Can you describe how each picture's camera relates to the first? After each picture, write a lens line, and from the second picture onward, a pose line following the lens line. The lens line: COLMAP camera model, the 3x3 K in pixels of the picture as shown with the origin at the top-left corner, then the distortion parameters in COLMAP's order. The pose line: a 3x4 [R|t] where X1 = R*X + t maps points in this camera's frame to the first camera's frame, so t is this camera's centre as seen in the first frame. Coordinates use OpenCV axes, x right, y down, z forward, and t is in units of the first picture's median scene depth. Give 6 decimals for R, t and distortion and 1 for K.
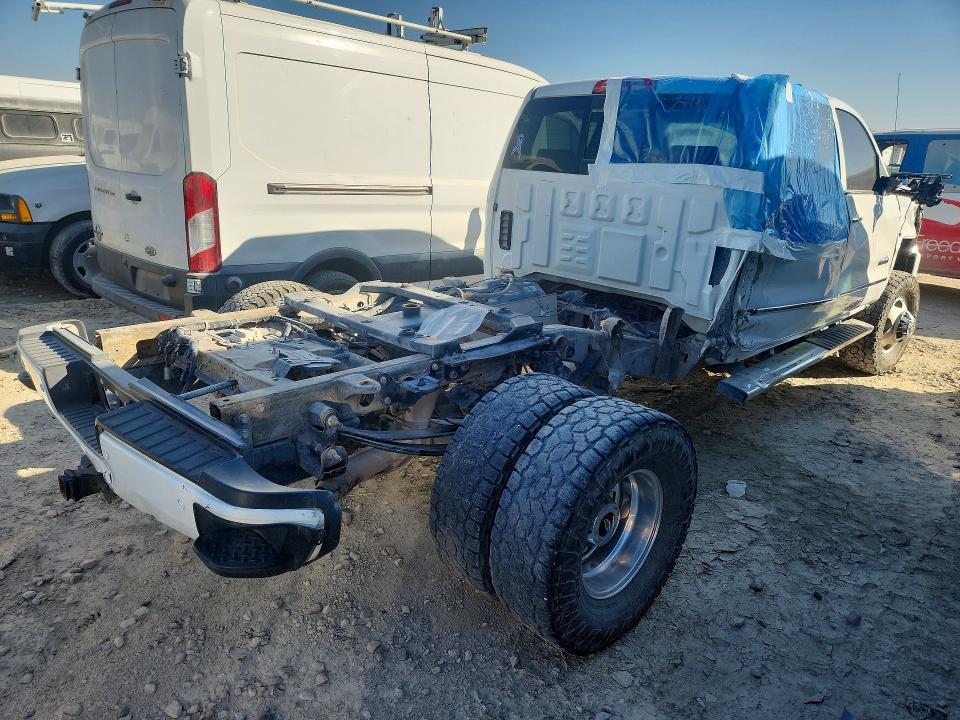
lens RADIAL K [[655.1, 0, 480.0], [0, 655.1, 360.0], [0, 0, 1]] dist [0.000099, -0.000043]
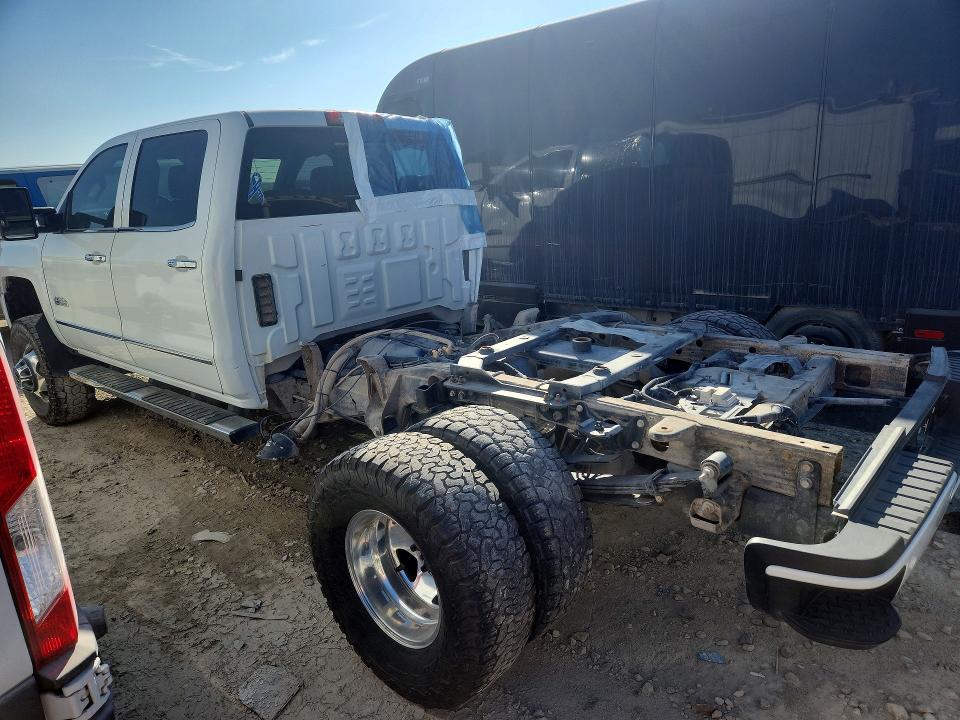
lens RADIAL K [[655.1, 0, 480.0], [0, 655.1, 360.0], [0, 0, 1]] dist [0.000099, -0.000043]
pose [[-0.047675, -0.308399, 0.950062, -0.795478], [0.349883, 0.885727, 0.305073, -0.316566], [-0.935580, 0.346954, 0.065677, 0.842486]]
